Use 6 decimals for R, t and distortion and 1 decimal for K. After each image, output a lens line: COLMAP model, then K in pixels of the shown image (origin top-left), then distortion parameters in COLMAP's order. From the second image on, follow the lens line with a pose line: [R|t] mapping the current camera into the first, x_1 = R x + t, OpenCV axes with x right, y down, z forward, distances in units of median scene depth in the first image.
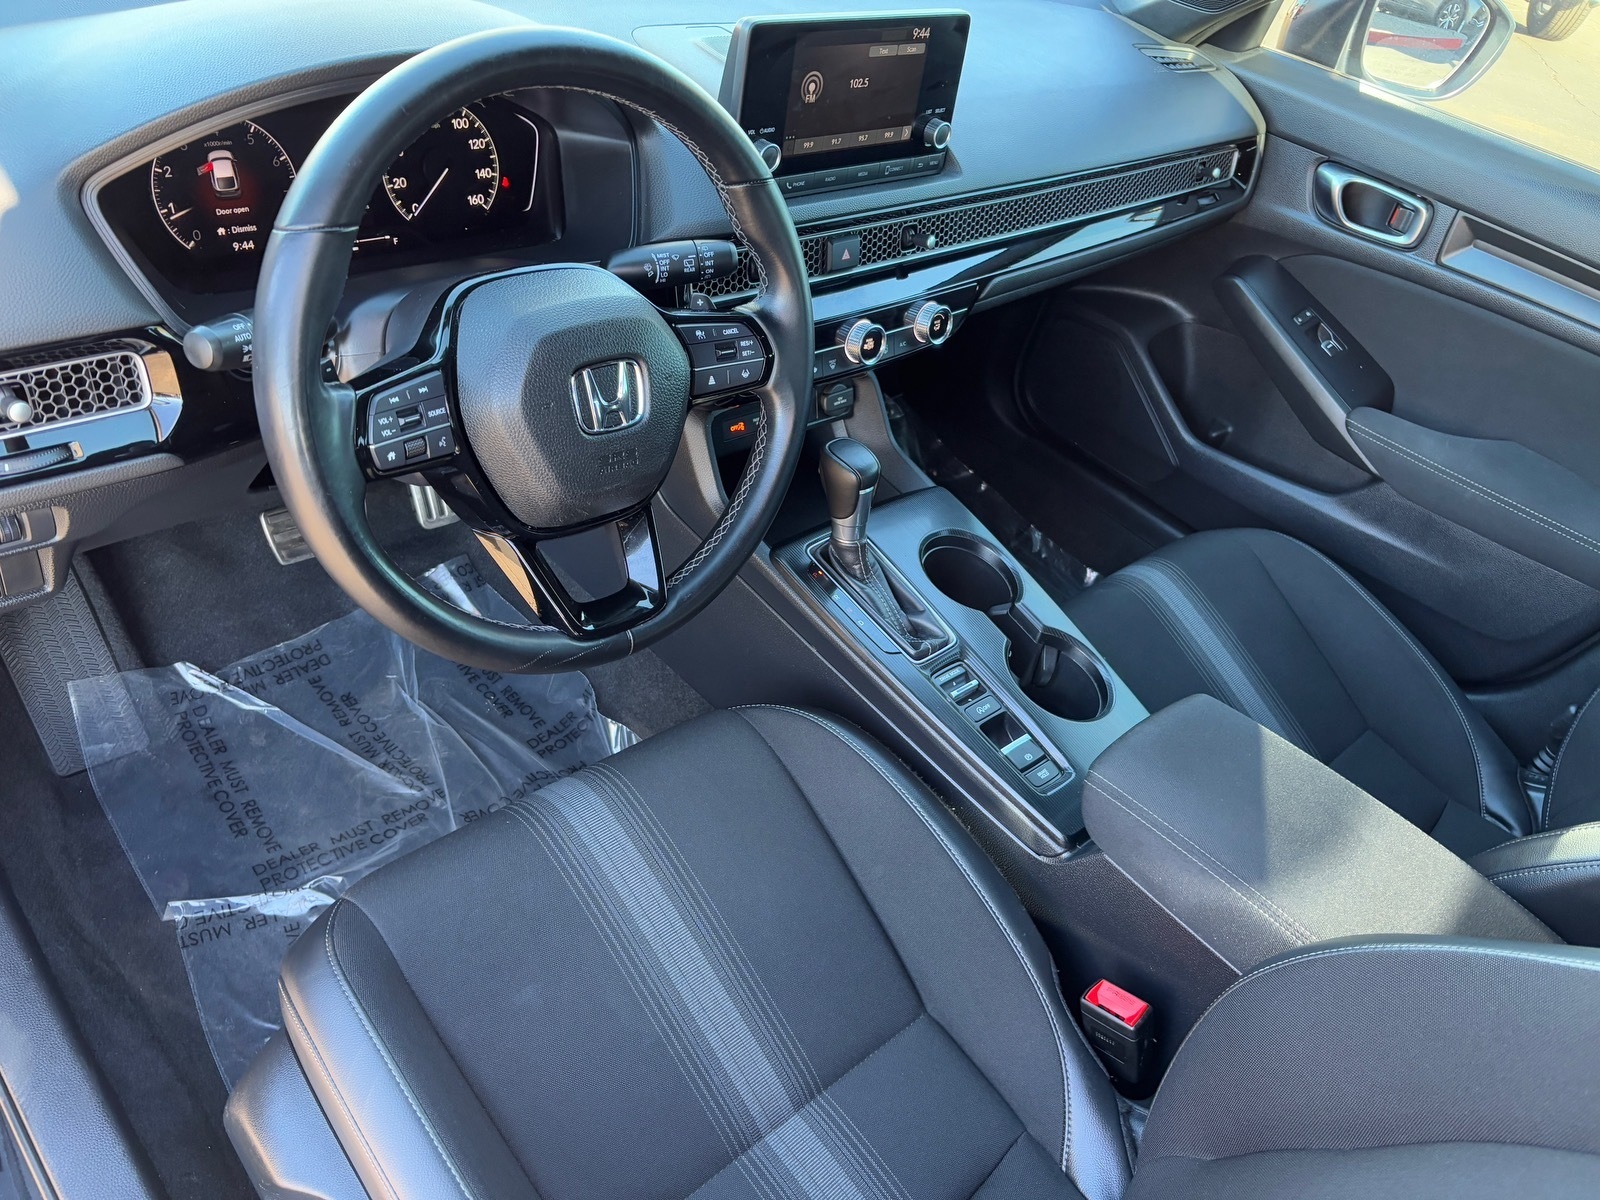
lens RADIAL K [[1233.1, 0, 807.7], [0, 1233.1, 608.2], [0, 0, 1]] dist [0.043734, -0.051399]
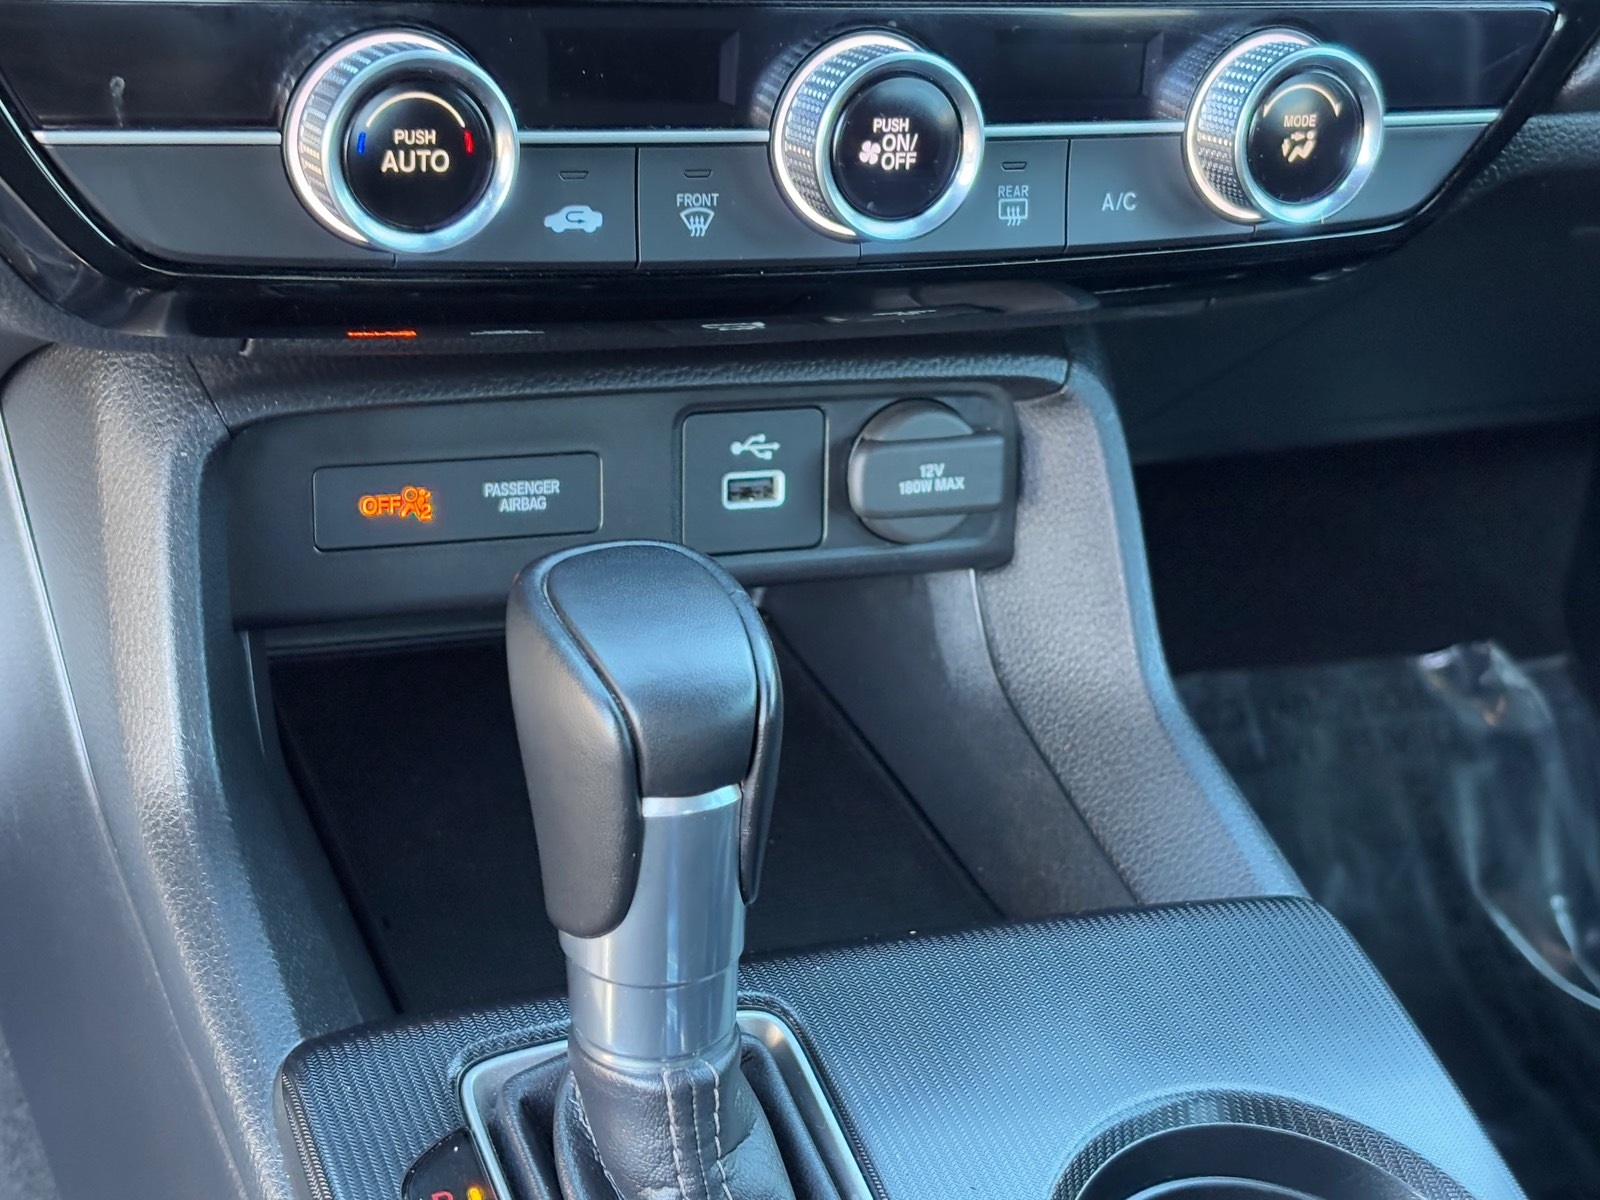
lens RADIAL K [[2817.2, 0, 808.1], [0, 2817.2, 596.0], [0, 0, 1]] dist [0.118047, 0.000000]
pose [[0.949440, 0.113348, -0.292773, 0.205500], [-0.175165, 0.965159, -0.194383, -0.047926], [0.260540, 0.235839, 0.936215, 0.622379]]
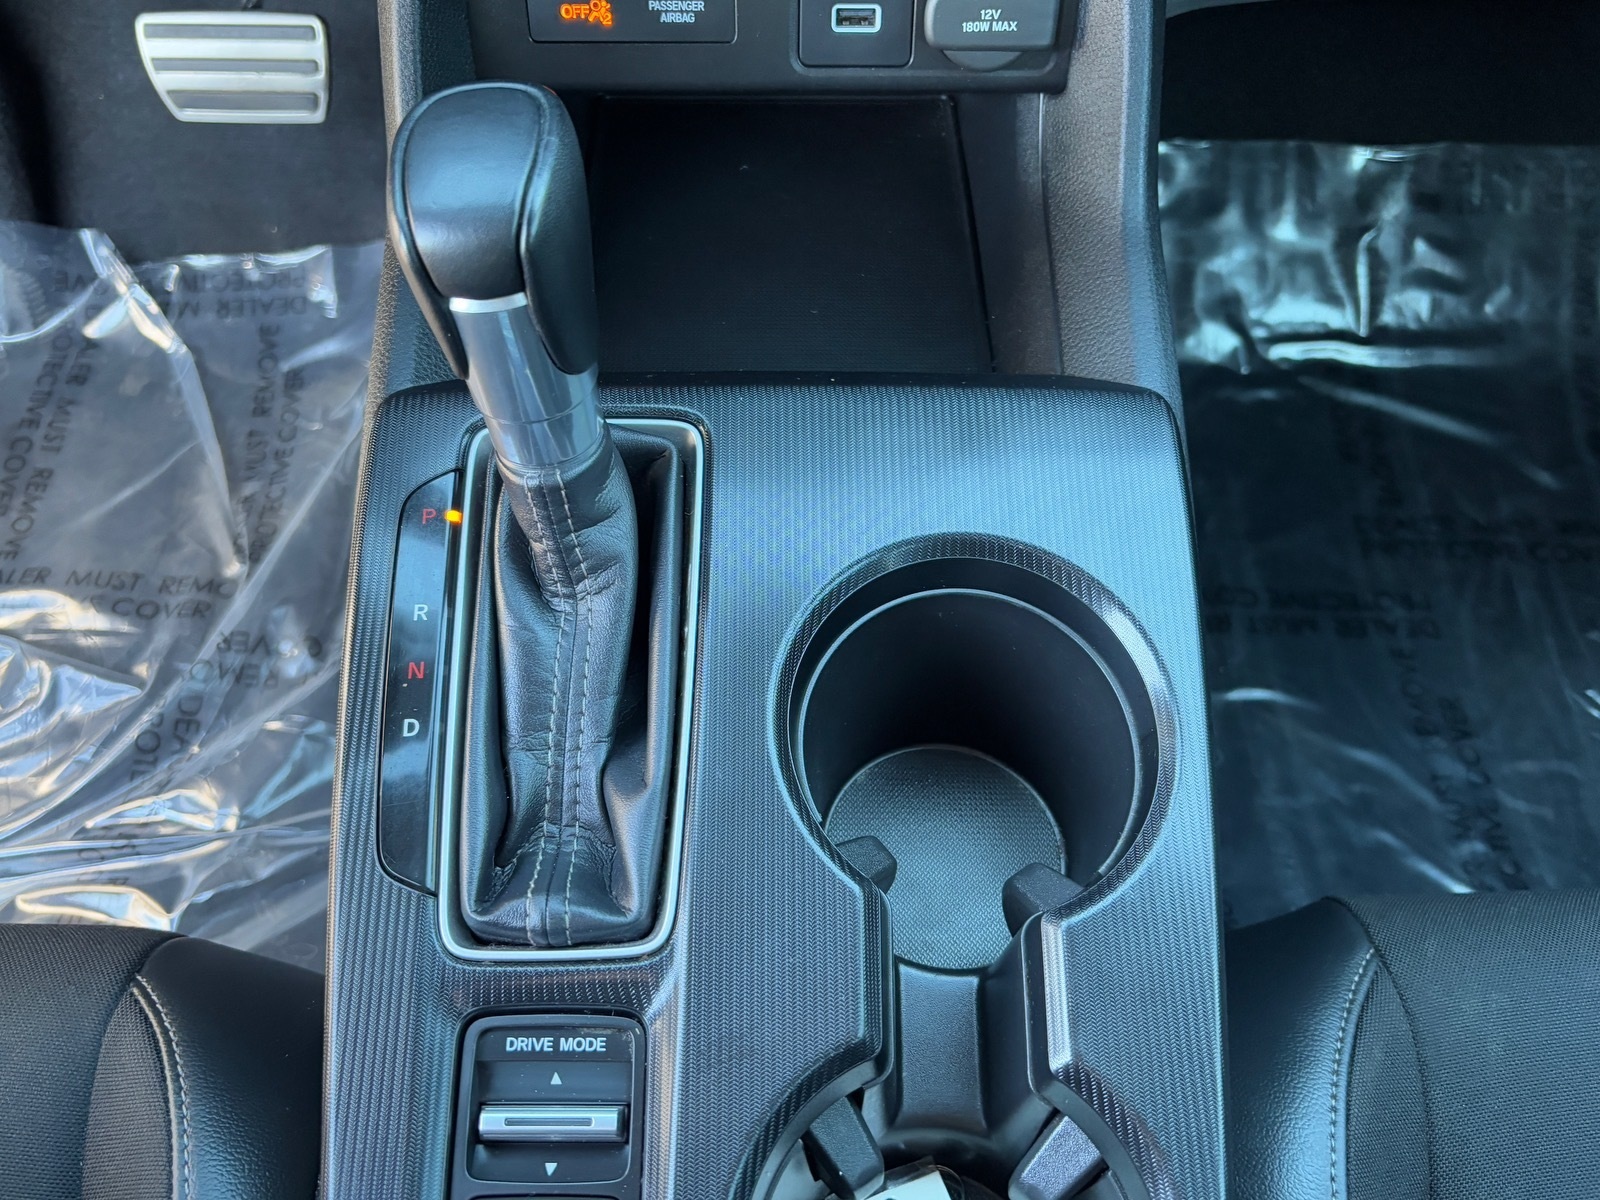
lens RADIAL K [[1332.3, 0, 789.9], [0, 1332.3, 609.8], [0, 0, 1]] dist [0.005036, 0.005386]
pose [[0.728200, 0.444671, -0.521529, 0.291371], [-0.316263, 0.893108, 0.319900, -0.159568], [0.608032, -0.068011, 0.790994, 0.867355]]
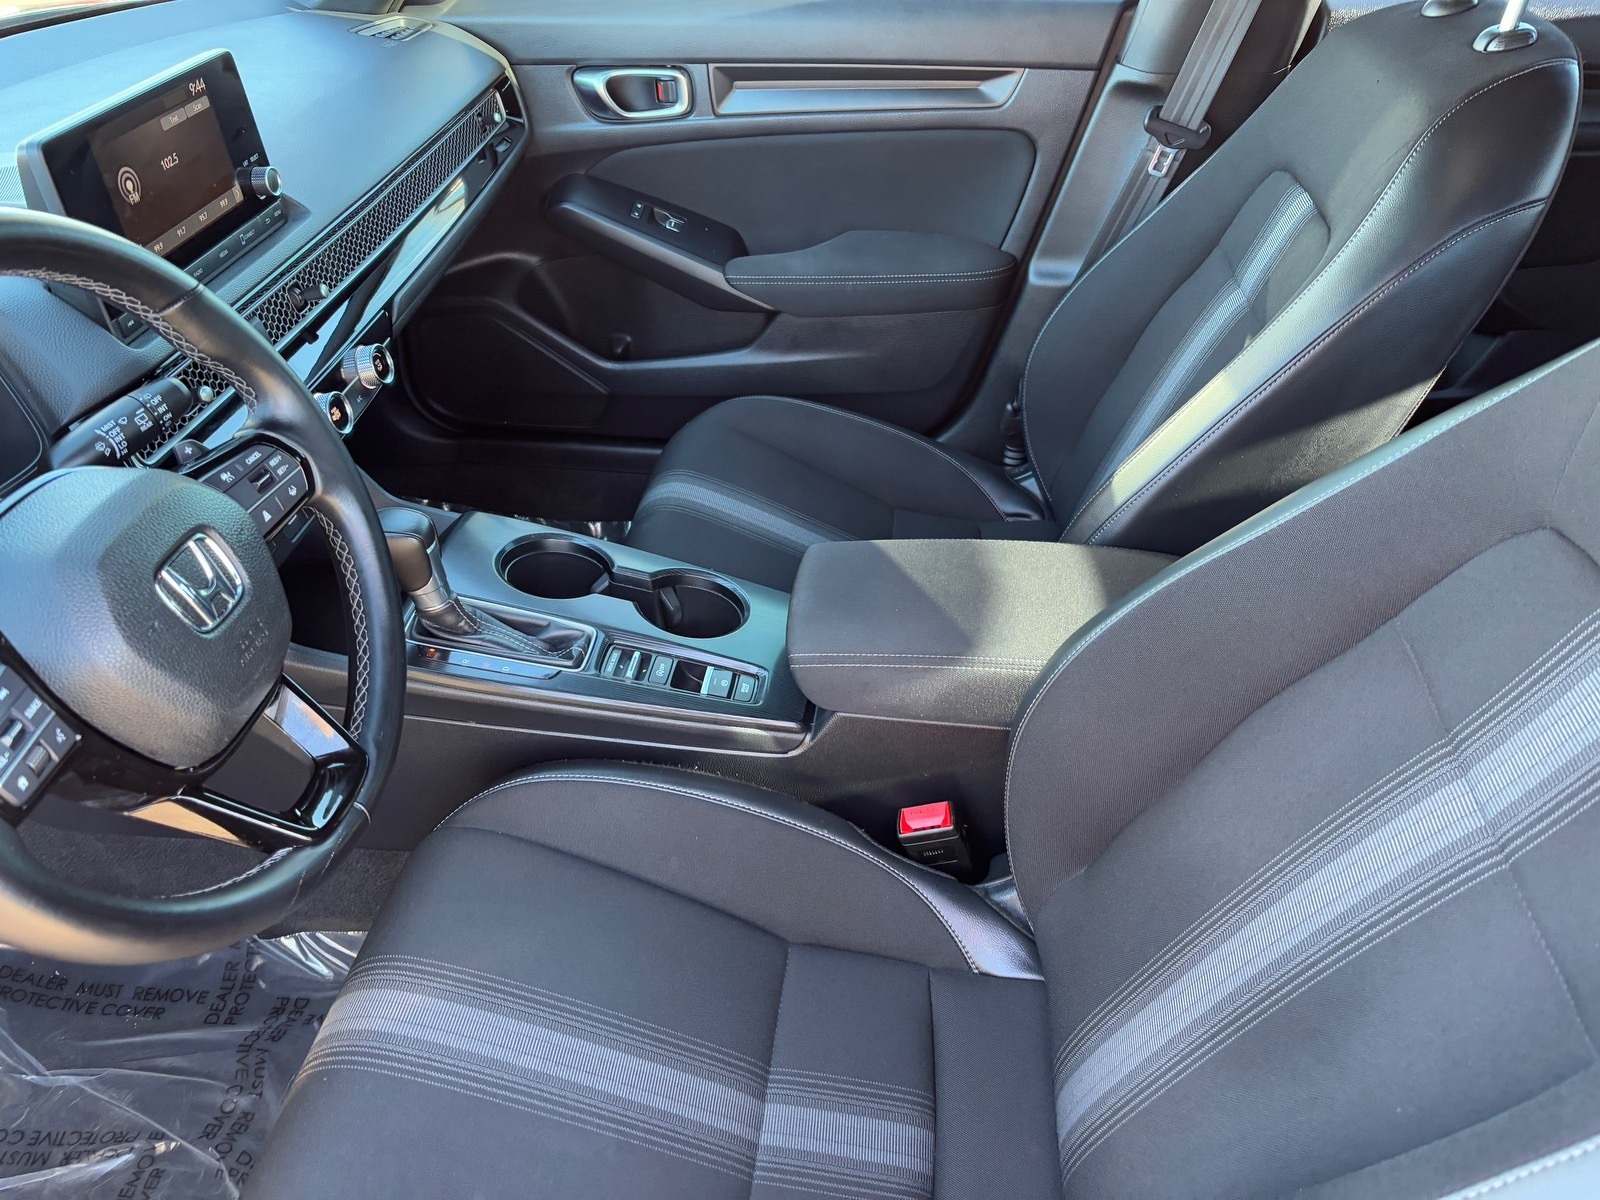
lens RADIAL K [[1233.1, 0, 805.0], [0, 1233.1, 610.4], [0, 0, 1]] dist [0.043734, -0.051399]
pose [[0.740050, -0.540813, 0.399809, -0.153844], [0.531896, 0.834443, 0.144190, -0.043603], [-0.411598, 0.105949, 0.905186, 0.042222]]
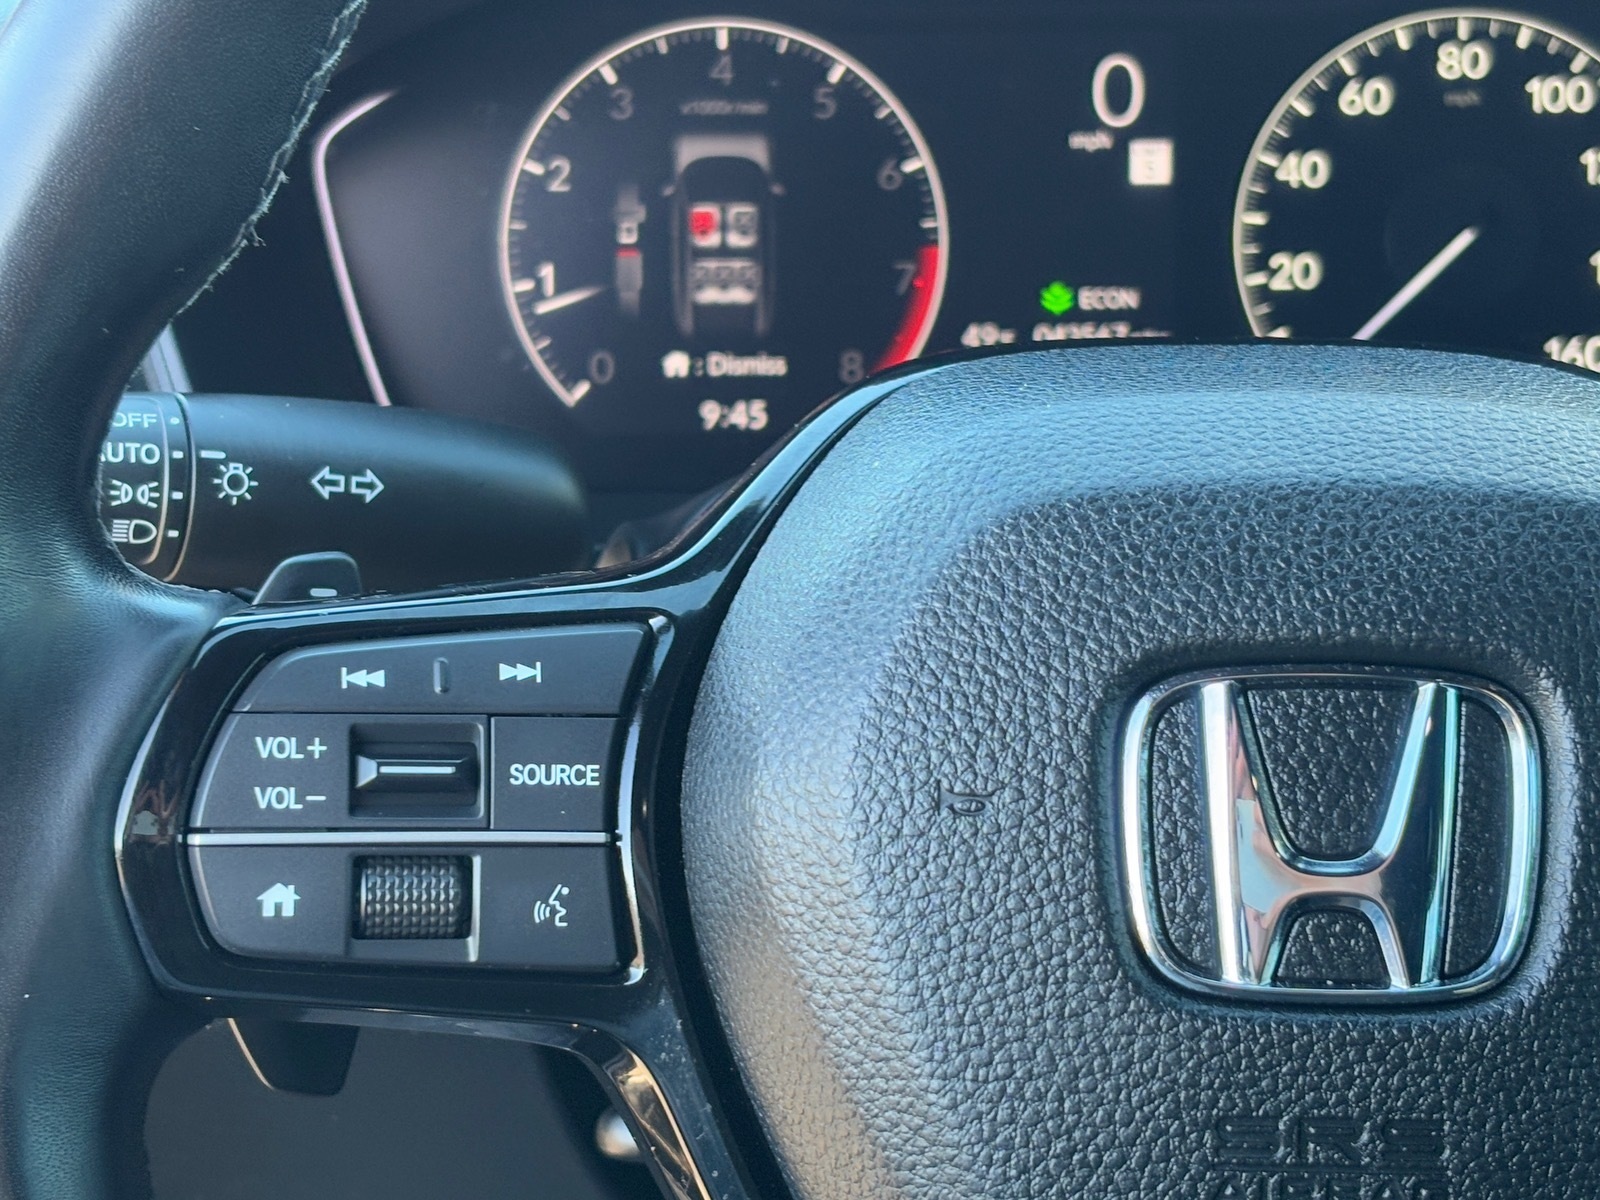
lens RADIAL K [[3209.7, 0, 782.7], [0, 3209.7, 616.5], [0, 0, 1]] dist [0.113340, 0.000000]
pose [[0.720076, 0.037840, -0.692863, 0.103995], [-0.313515, 0.908524, -0.276211, -0.022899], [0.619030, 0.416116, 0.666070, 0.433772]]
